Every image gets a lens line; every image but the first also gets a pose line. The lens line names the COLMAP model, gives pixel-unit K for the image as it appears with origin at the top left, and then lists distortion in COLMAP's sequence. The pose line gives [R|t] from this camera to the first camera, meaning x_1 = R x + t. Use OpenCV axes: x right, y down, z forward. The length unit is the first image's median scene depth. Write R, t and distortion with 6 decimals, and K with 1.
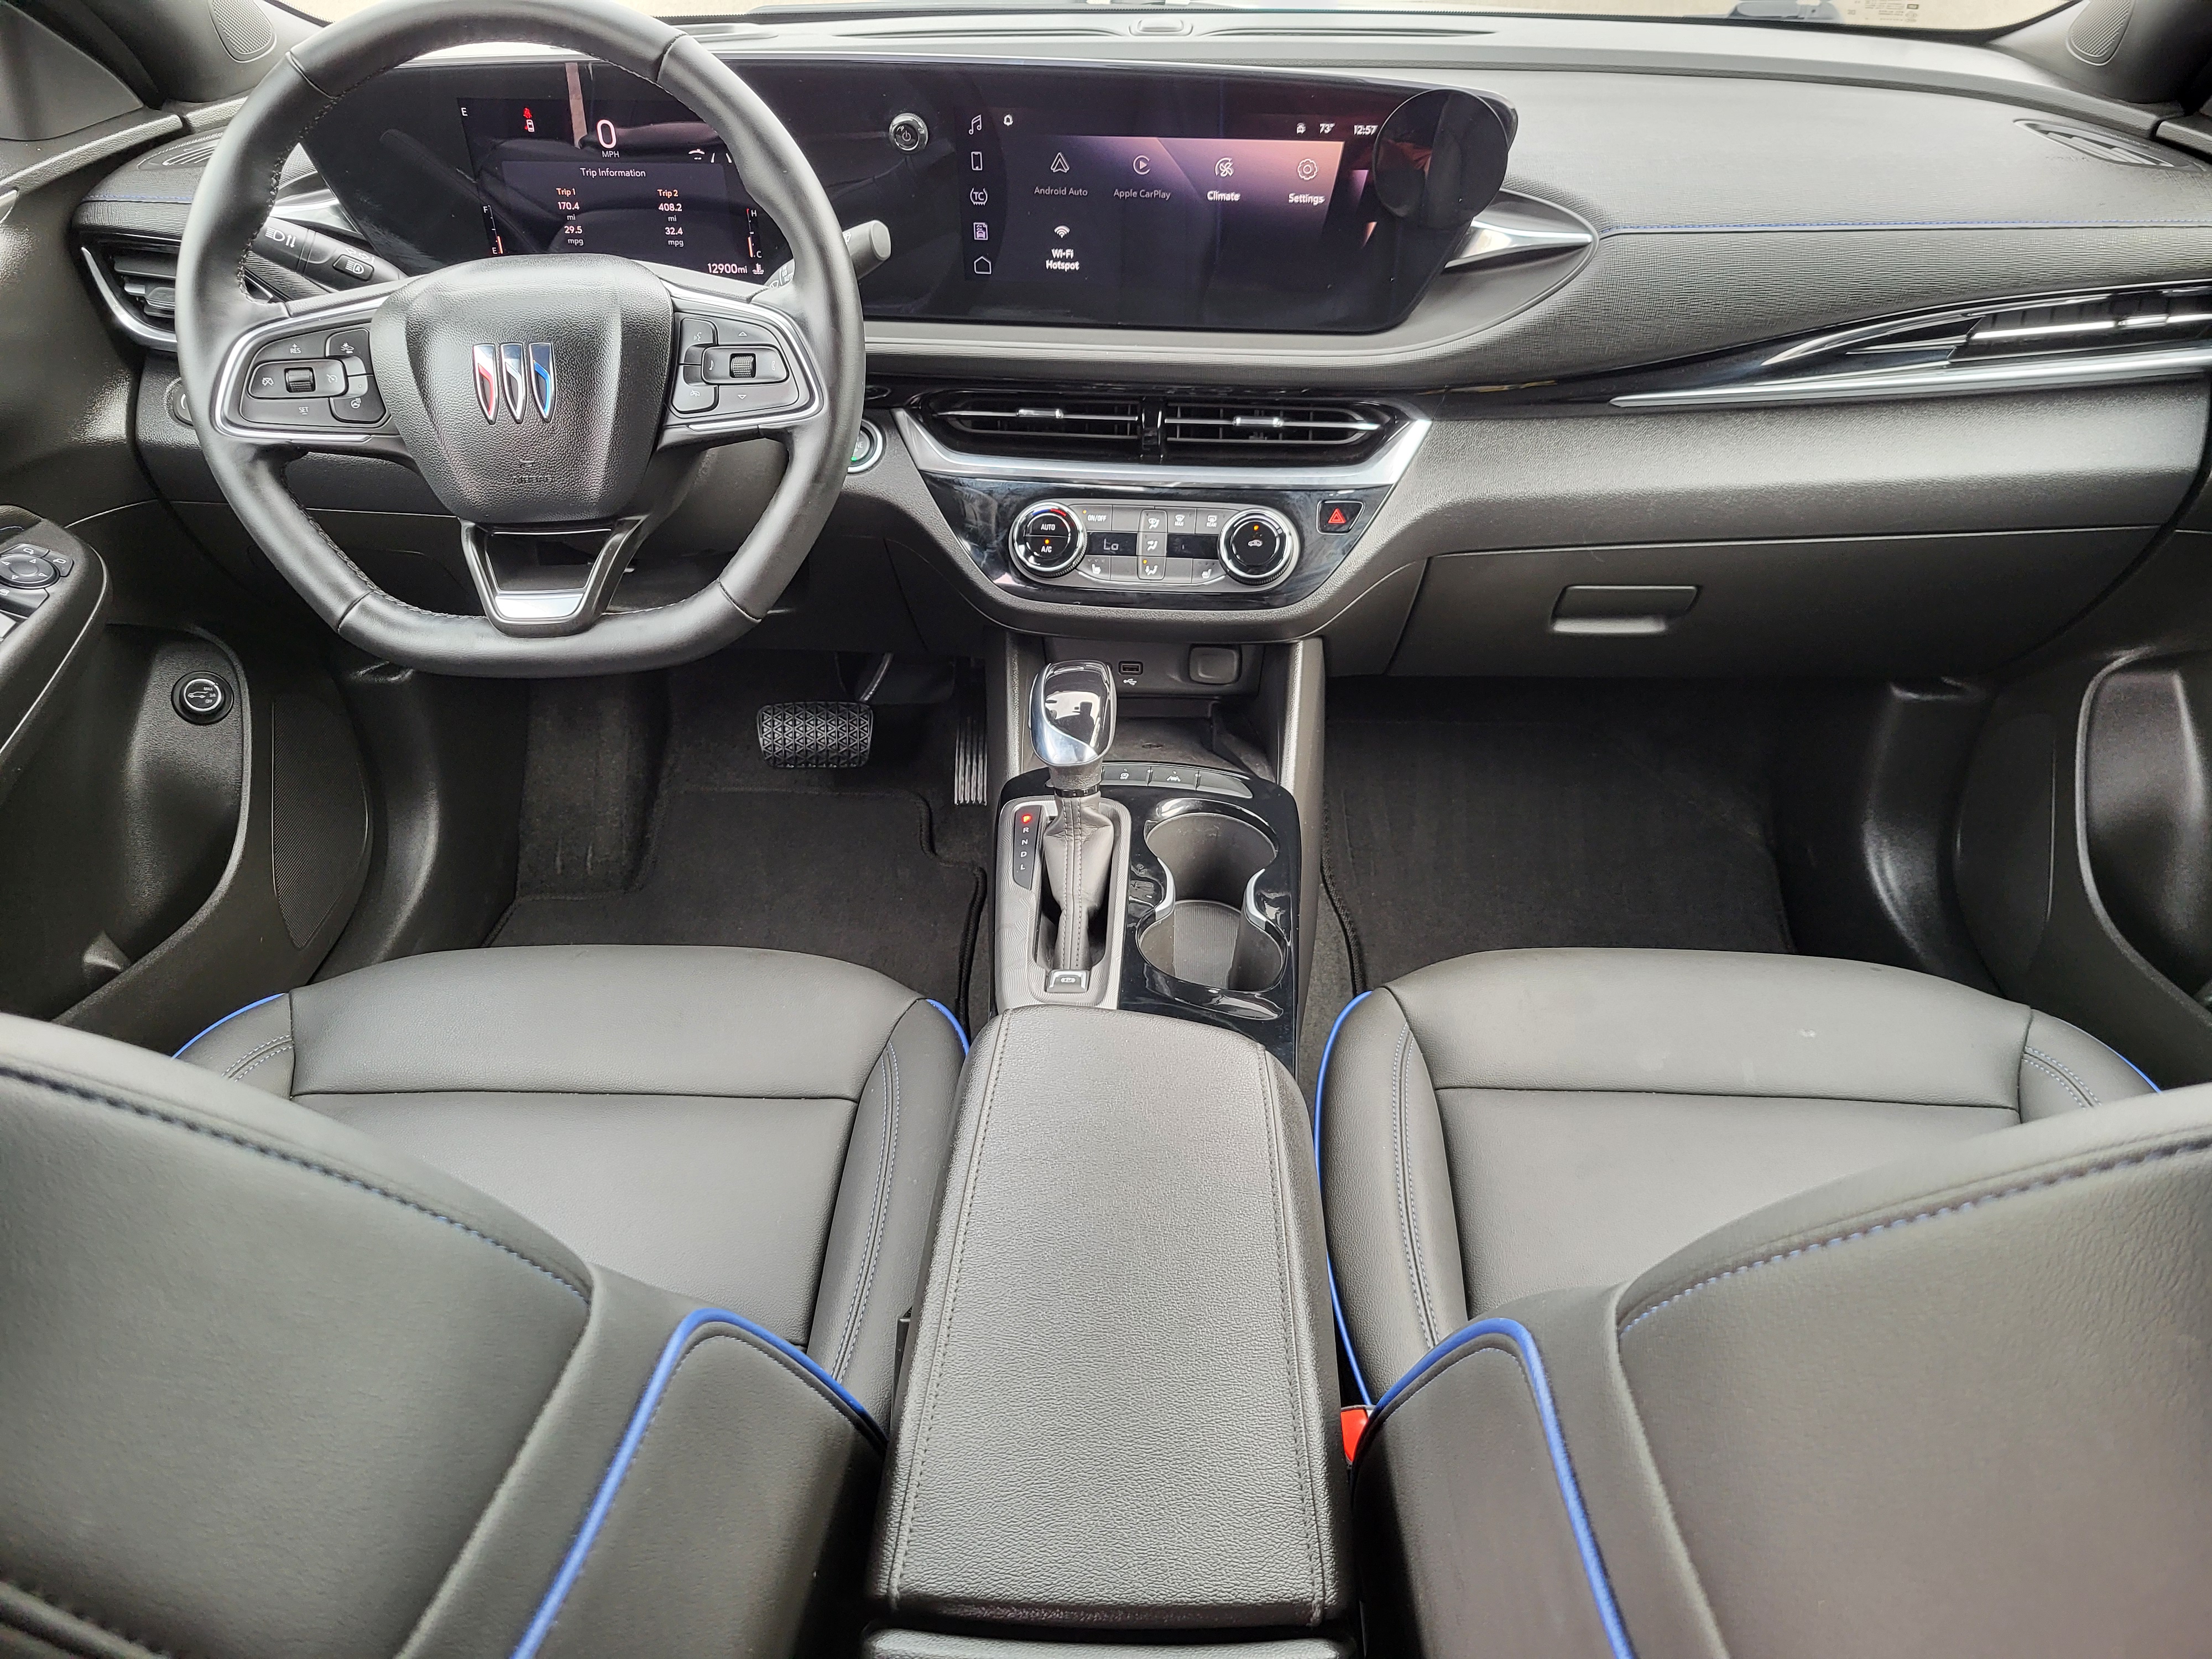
lens RADIAL K [[1731.2, 0, 1106.0], [0, 1731.2, 829.5], [0, 0, 1]] dist [0.034613, 0.002521]
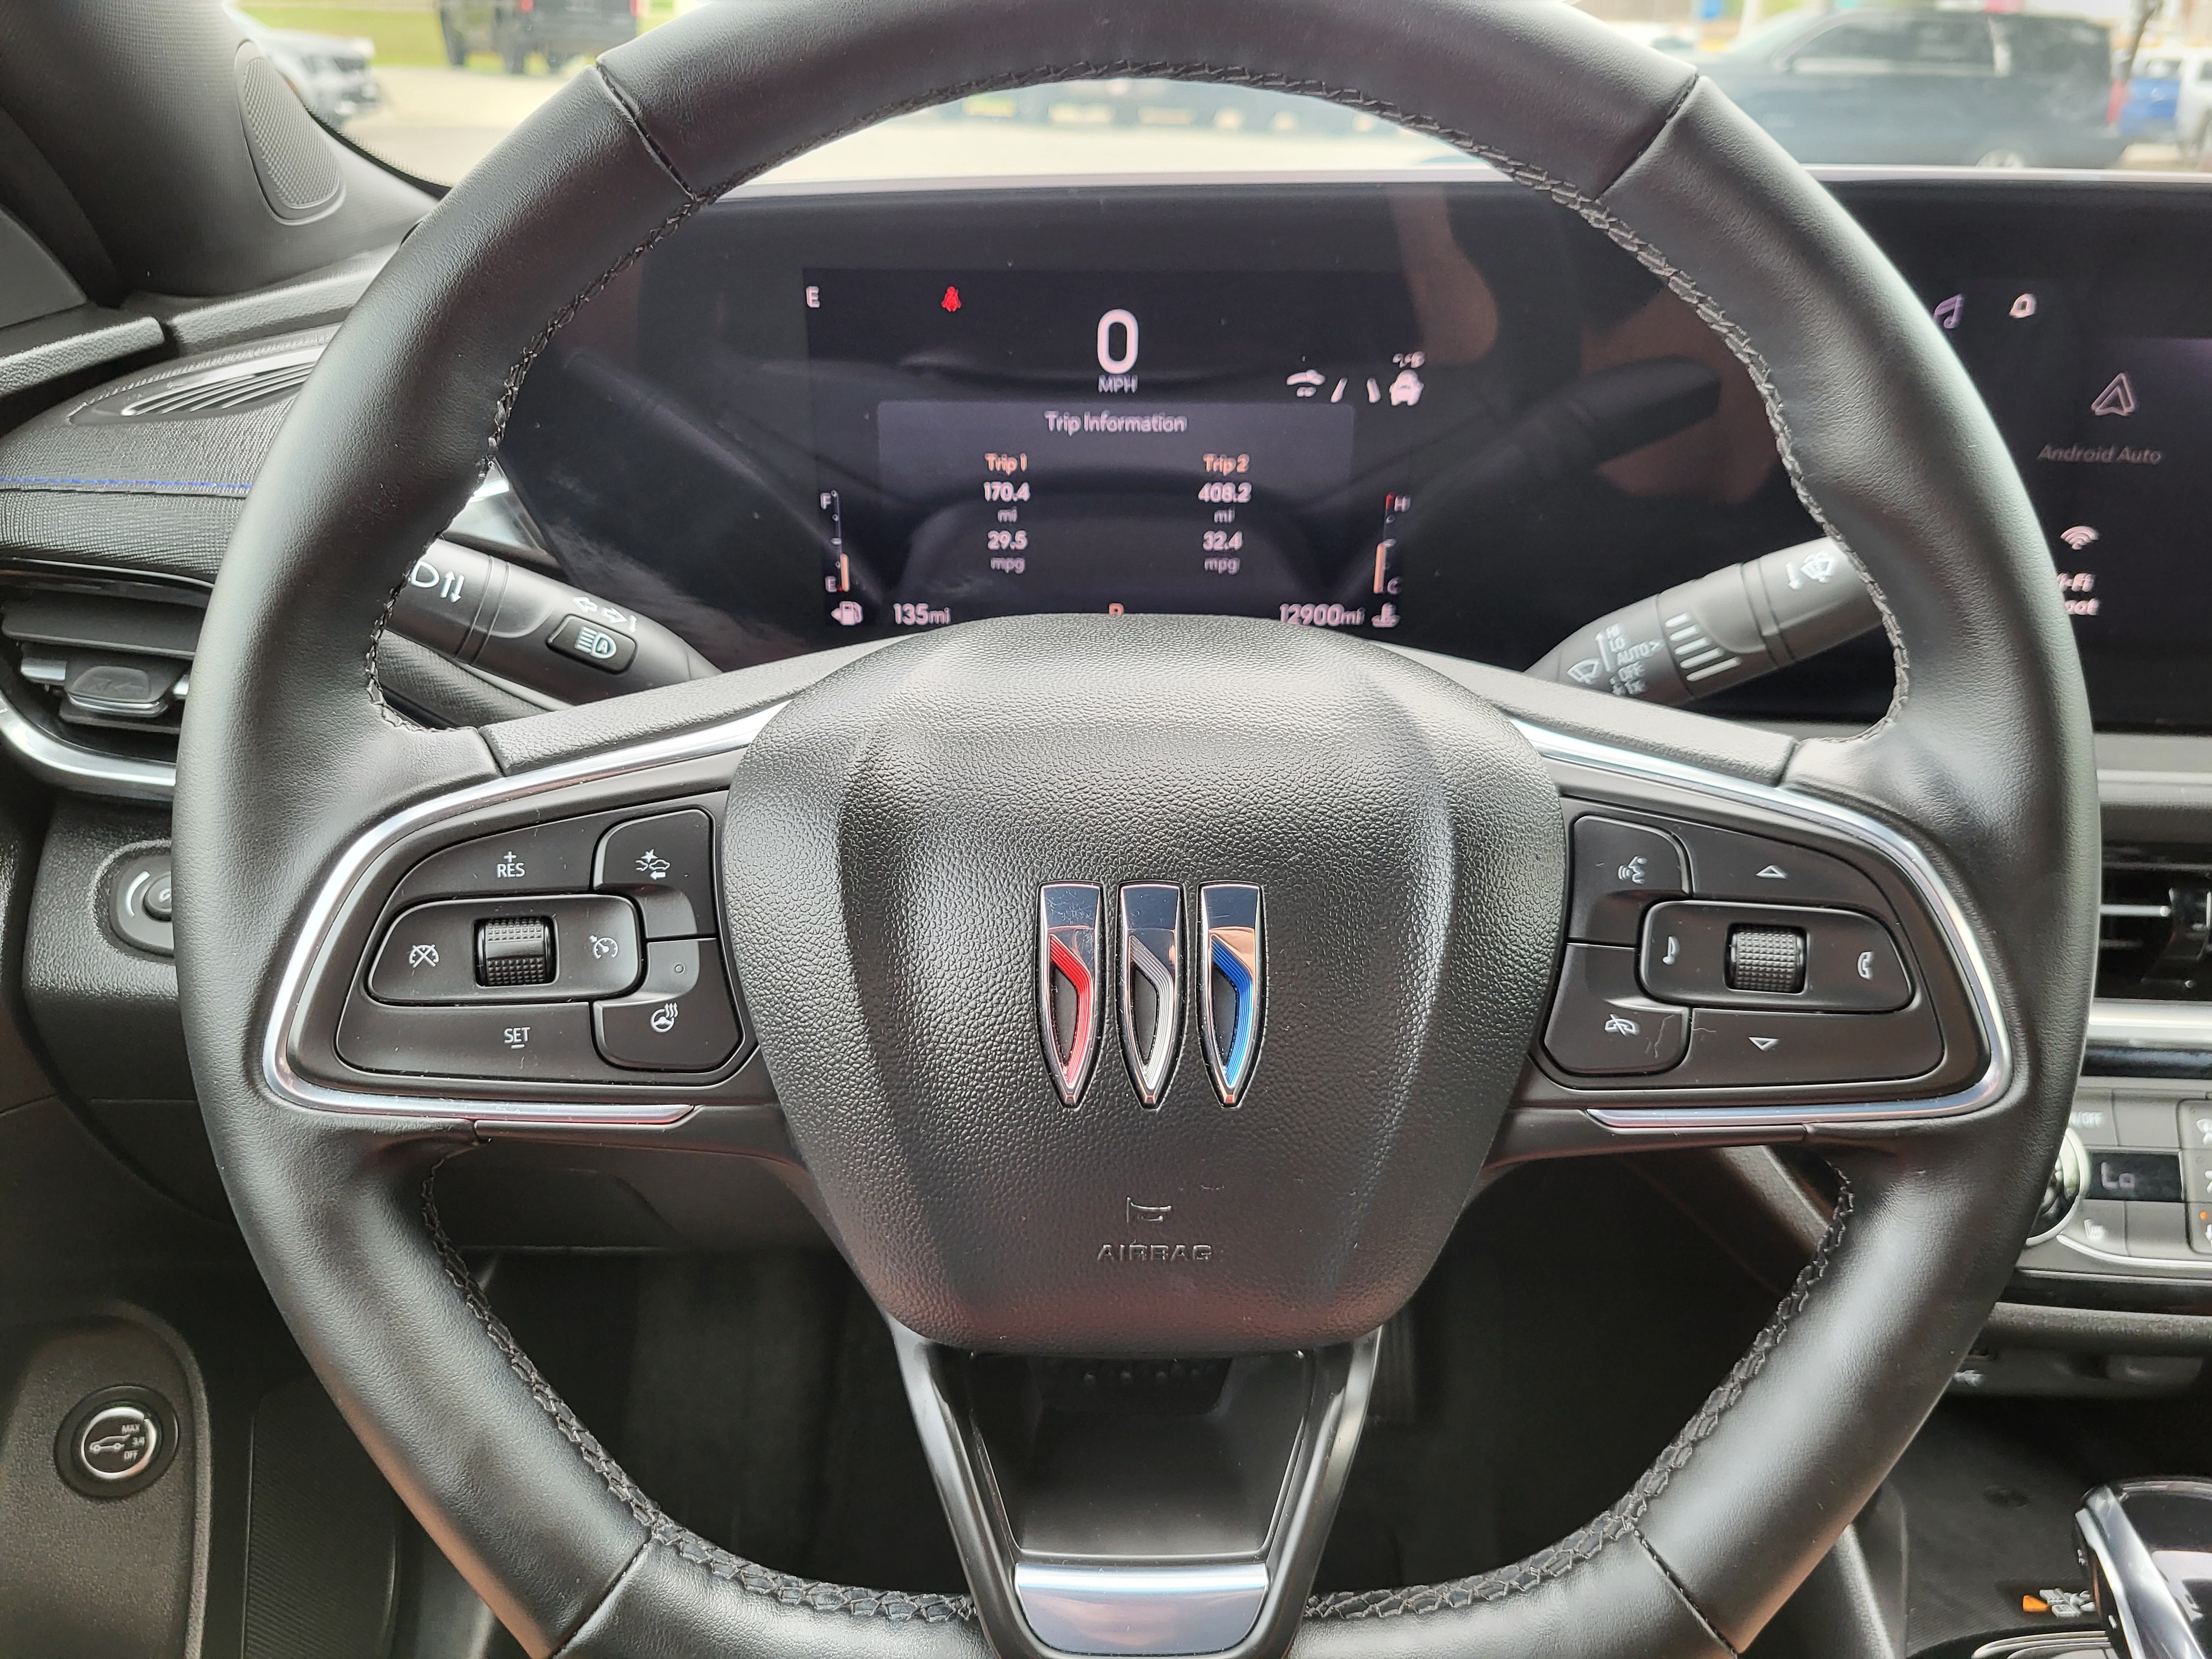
lens RADIAL K [[1683.1, 0, 991.5], [0, 1683.1, 817.2], [0, 0, 1]] dist [-0.005230, 0.110783]
pose [[0.999392, -0.007607, 0.034028, -0.325803], [0.011879, 0.991810, -0.127165, -0.212435], [-0.032782, 0.127492, 0.991298, 0.560916]]
